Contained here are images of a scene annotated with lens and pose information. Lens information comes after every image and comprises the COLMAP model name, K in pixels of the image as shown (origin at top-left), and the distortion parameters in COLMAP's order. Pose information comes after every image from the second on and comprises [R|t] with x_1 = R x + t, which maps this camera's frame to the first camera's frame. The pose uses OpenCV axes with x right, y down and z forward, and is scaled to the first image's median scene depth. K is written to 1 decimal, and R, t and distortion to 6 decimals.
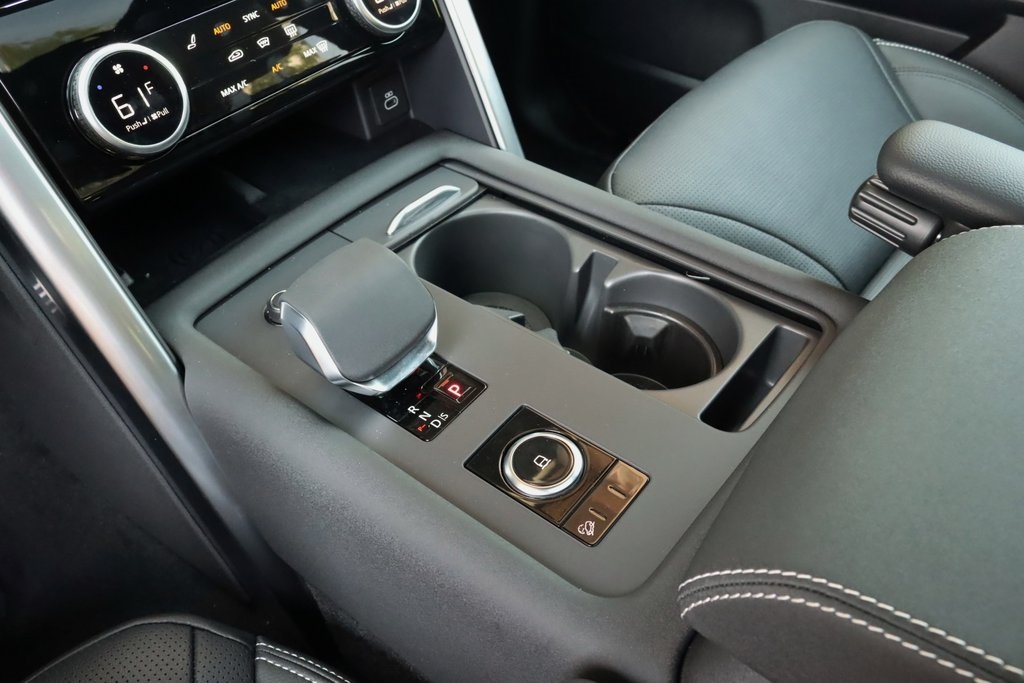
lens RADIAL K [[826.3, 0, 497.8], [0, 826.3, 342.1], [0, 0, 1]] dist [-0.013673, 0.027199]
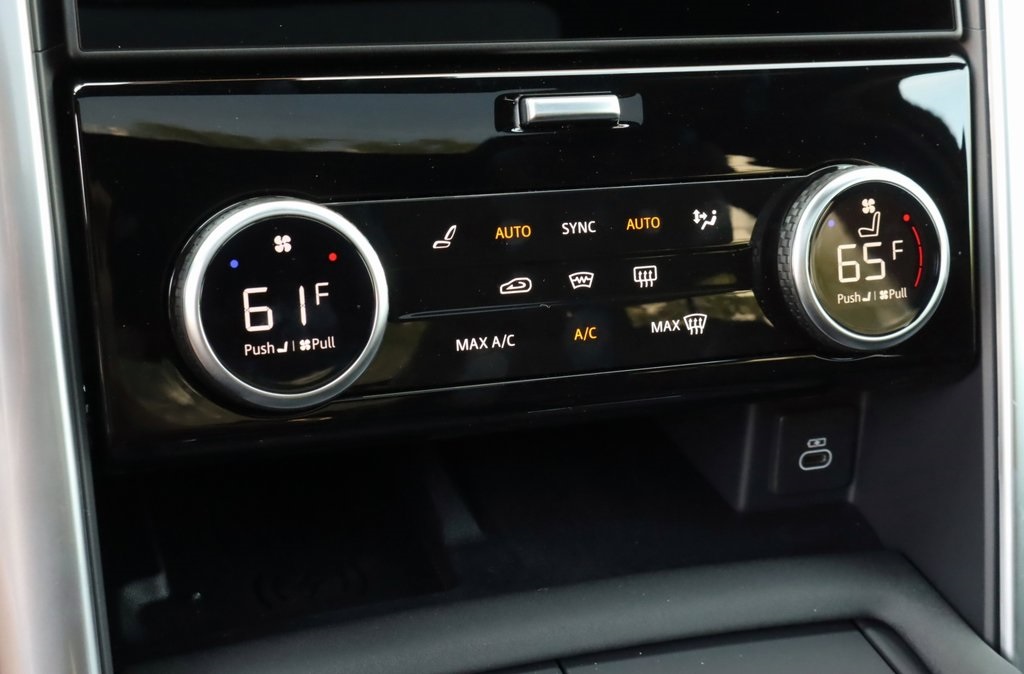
lens RADIAL K [[1641.9, 0, 508.7], [0, 1641.9, 340.6], [0, 0, 1]] dist [0.010766, 0.000000]
pose [[0.857206, 0.356365, -0.371755, 0.054711], [-0.442944, 0.878441, -0.179280, -0.124708], [0.262676, 0.318346, 0.910855, 0.092332]]
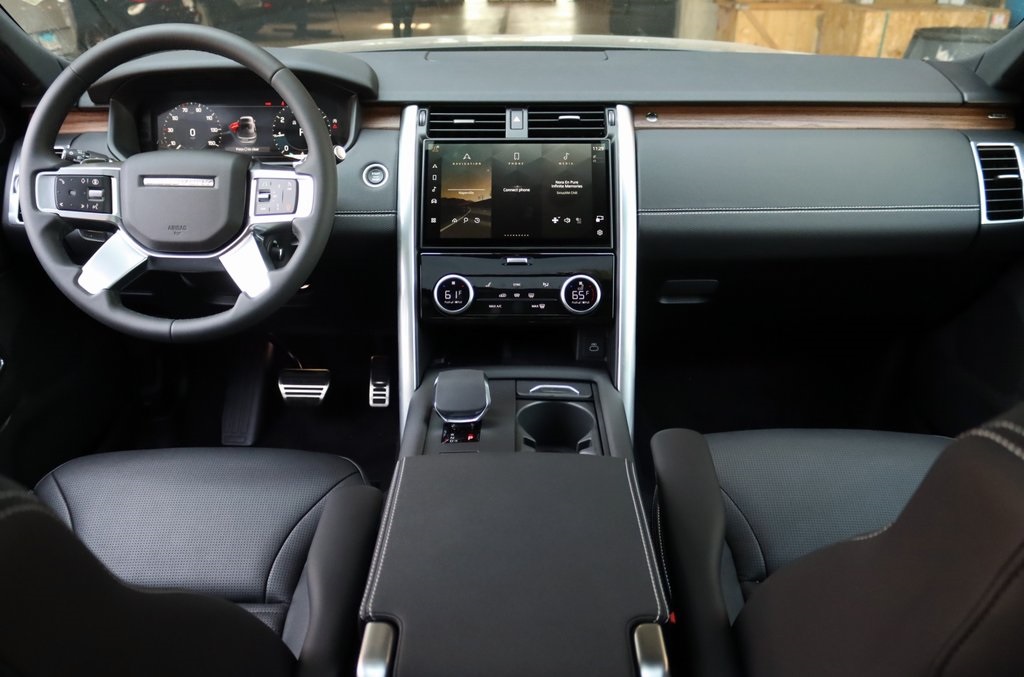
lens RADIAL K [[826.3, 0, 504.4], [0, 826.3, 341.6], [0, 0, 1]] dist [-0.013673, 0.027199]
pose [[0.631341, 0.355086, -0.689436, 1.323472], [-0.553130, 0.829303, -0.079398, -0.032256], [0.543558, 0.431475, 0.719982, -0.669848]]
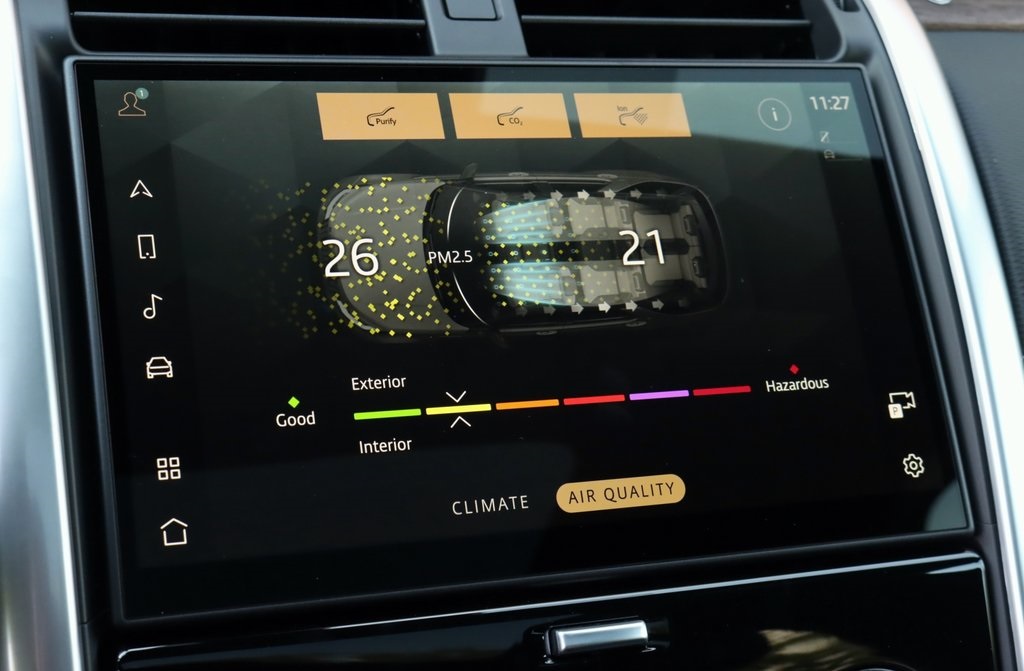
lens RADIAL K [[1655.3, 0, 511.1], [0, 1655.3, 336.0], [0, 0, 1]] dist [0.011861, 0.000000]
pose [[0.866969, 0.242574, -0.435341, 0.023447], [-0.411308, 0.841538, -0.350199, -0.210079], [0.281407, 0.482671, 0.829361, 0.015091]]
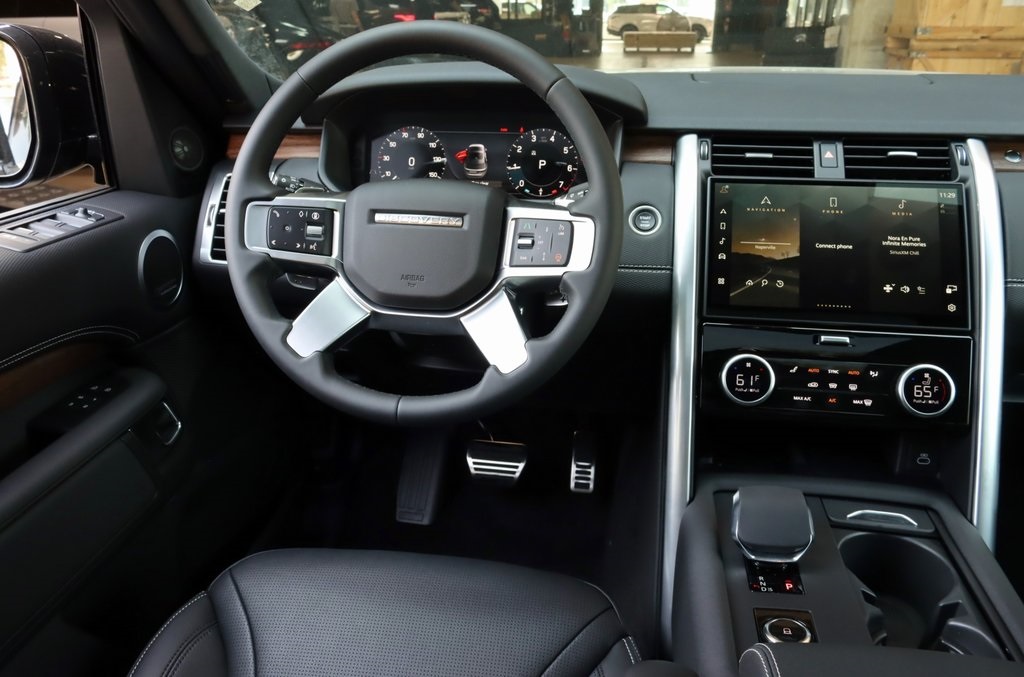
lens RADIAL K [[826.3, 0, 505.3], [0, 826.3, 344.6], [0, 0, 1]] dist [-0.013673, 0.027199]
pose [[0.508685, 0.351050, -0.786132, 0.697324], [-0.609995, 0.791326, -0.041342, 0.076887], [0.607573, 0.500567, 0.616675, -0.569771]]
